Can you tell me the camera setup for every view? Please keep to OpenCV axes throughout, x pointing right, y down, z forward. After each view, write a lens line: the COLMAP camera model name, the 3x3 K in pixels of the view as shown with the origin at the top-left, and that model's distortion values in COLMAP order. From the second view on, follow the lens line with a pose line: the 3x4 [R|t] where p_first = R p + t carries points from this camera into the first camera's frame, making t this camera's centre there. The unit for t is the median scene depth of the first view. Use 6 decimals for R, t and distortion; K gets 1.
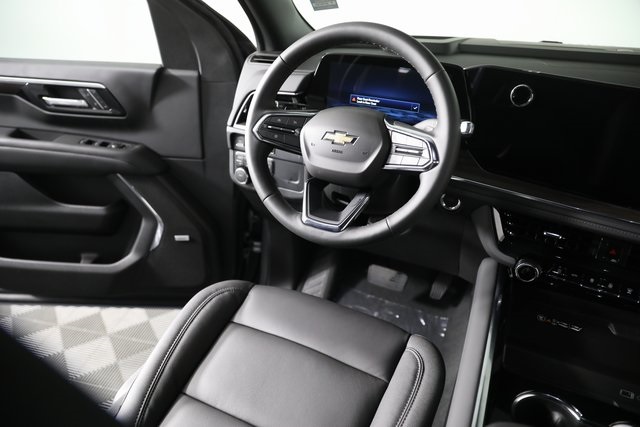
lens RADIAL K [[433.7, 0, 320.0], [0, 433.7, 213.5], [0, 0, 1]] dist [-0.116953, 0.085858]
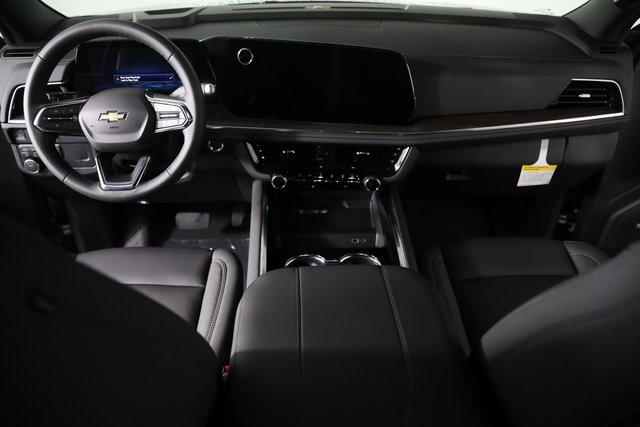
lens RADIAL K [[433.7, 0, 320.0], [0, 433.7, 213.5], [0, 0, 1]] dist [-0.116953, 0.085858]
pose [[0.877486, -0.281656, 0.388186, 0.016170], [0.234425, 0.957998, 0.165183, 0.031244], [-0.418406, -0.053945, 0.906657, -0.350939]]
